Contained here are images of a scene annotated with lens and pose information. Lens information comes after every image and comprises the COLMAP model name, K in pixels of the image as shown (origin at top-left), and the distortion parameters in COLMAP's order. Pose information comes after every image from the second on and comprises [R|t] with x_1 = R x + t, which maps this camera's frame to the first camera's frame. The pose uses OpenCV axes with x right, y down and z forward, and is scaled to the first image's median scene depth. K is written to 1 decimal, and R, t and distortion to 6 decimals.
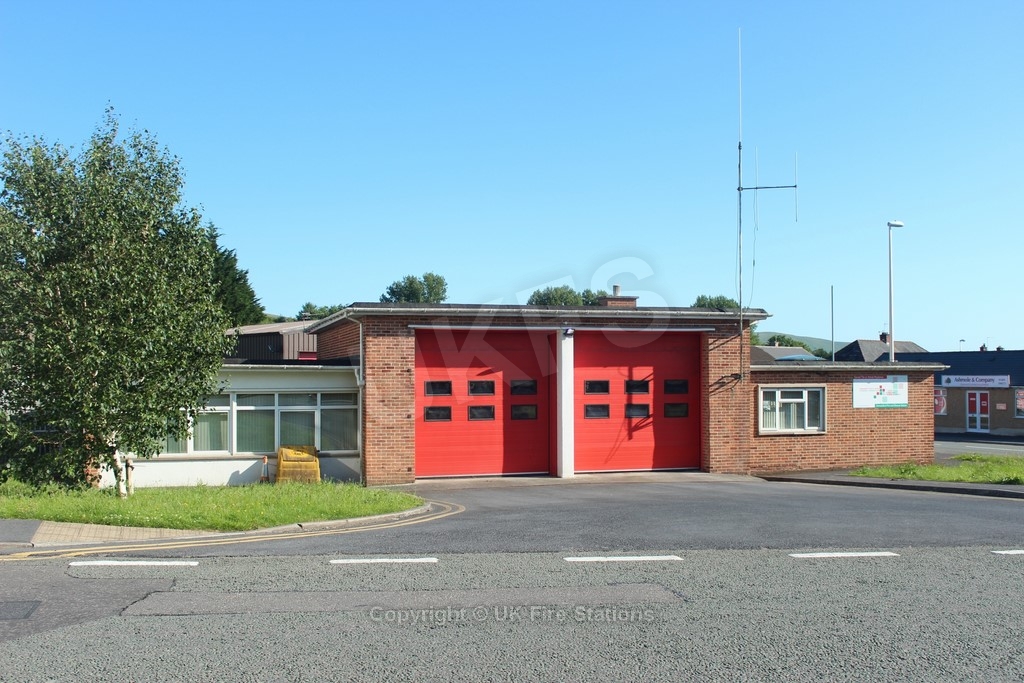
lens RADIAL K [[1102.2, 0, 505.4], [0, 1102.2, 375.1], [0, 0, 1]] dist [-0.092450, 0.000000]
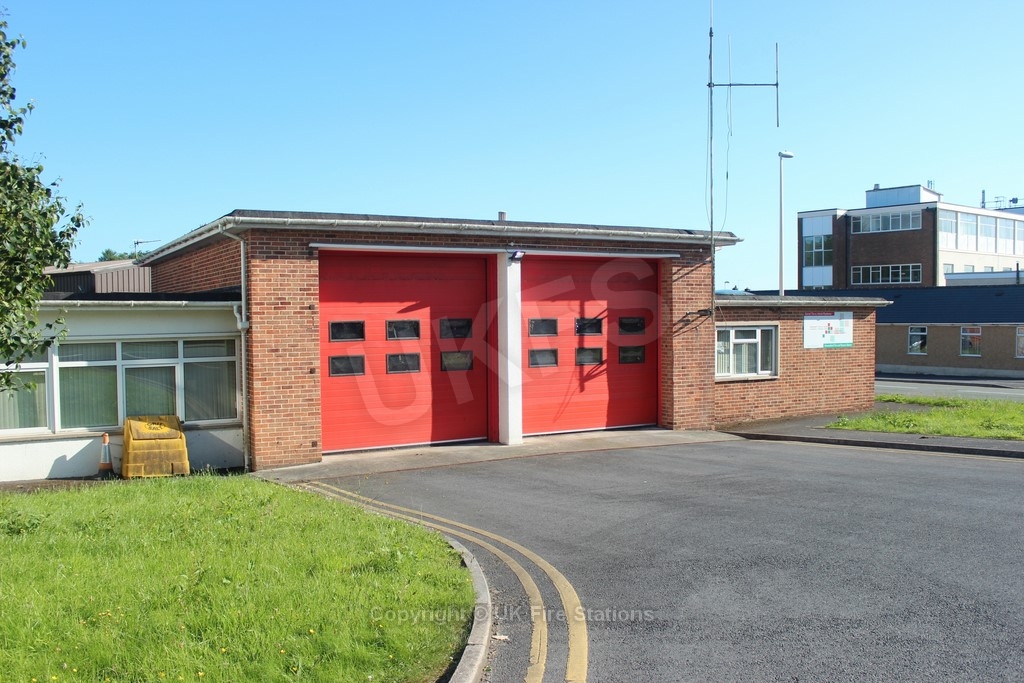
lens RADIAL K [[945.8, 0, 528.2], [0, 945.8, 375.1], [0, 0, 1]] dist [-0.108489, 0.000000]
pose [[0.968558, -0.022294, 0.247787, -0.095496], [0.007054, 0.998037, 0.062223, 0.002733], [-0.248688, -0.058519, 0.966814, 0.341141]]
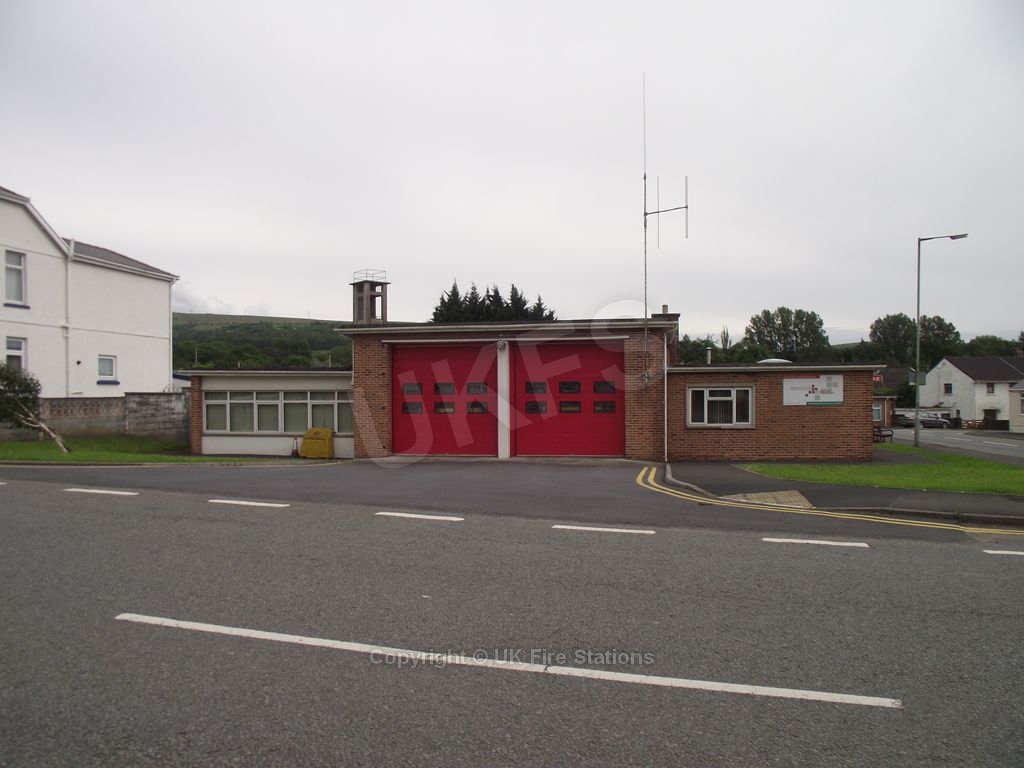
lens RADIAL K [[832.6, 0, 506.6], [0, 832.6, 379.7], [0, 0, 1]] dist [-0.103146, 0.068748]
pose [[0.899050, -0.008406, -0.437766, 0.467487], [0.003135, 0.999914, -0.012763, 0.014752], [0.437836, 0.010102, 0.898998, 0.124162]]
